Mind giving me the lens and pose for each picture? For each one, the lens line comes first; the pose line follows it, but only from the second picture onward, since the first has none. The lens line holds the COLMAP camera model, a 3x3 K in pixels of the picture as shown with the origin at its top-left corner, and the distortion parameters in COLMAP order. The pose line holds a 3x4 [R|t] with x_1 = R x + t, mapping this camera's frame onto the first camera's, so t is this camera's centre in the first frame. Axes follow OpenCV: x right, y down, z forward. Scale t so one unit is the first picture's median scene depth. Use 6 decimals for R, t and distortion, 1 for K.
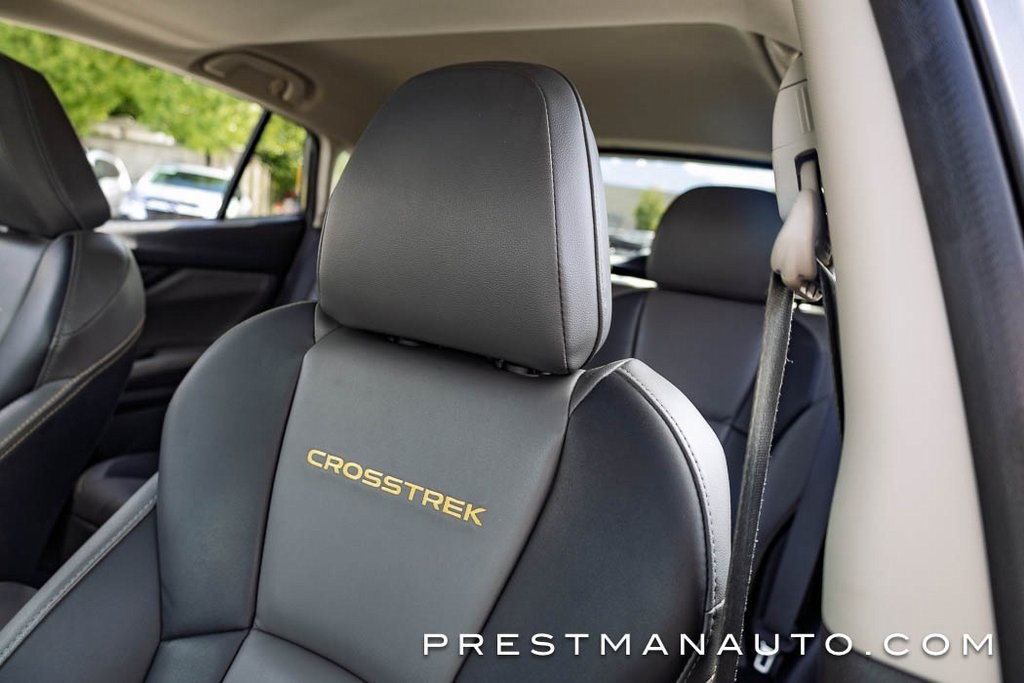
lens RADIAL K [[667.8, 0, 517.3], [0, 667.8, 346.3], [0, 0, 1]] dist [-0.002701, 0.005230]
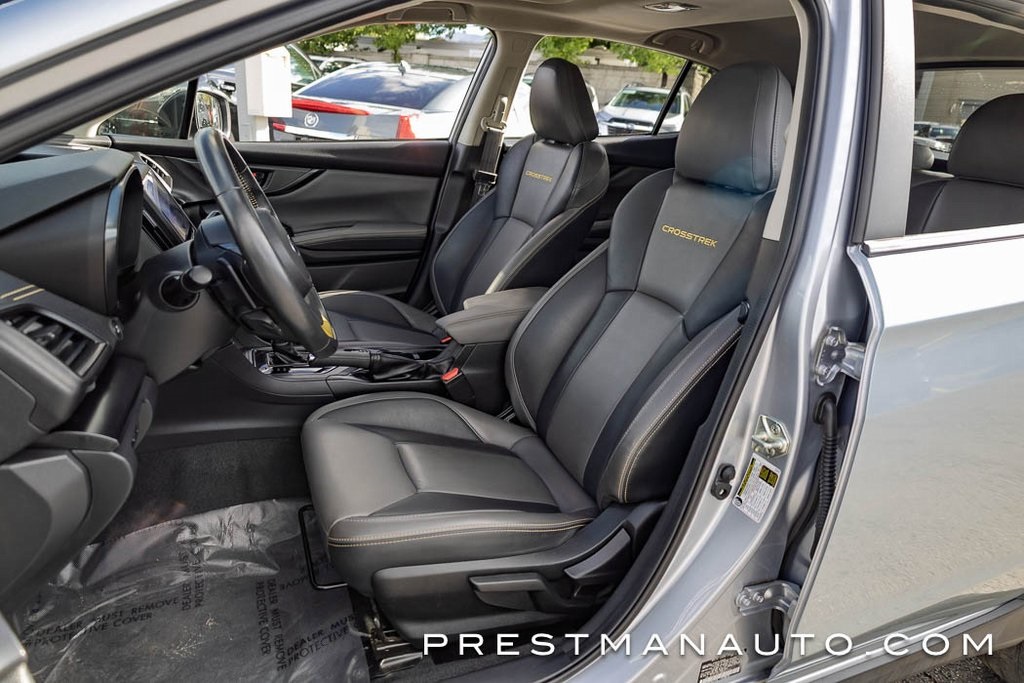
lens RADIAL K [[667.8, 0, 509.0], [0, 667.8, 344.5], [0, 0, 1]] dist [-0.002701, 0.005230]
pose [[0.801880, 0.150178, -0.578304, 0.408819], [-0.079612, 0.986122, 0.145692, 0.149137], [0.592158, -0.070787, 0.802707, -0.772098]]
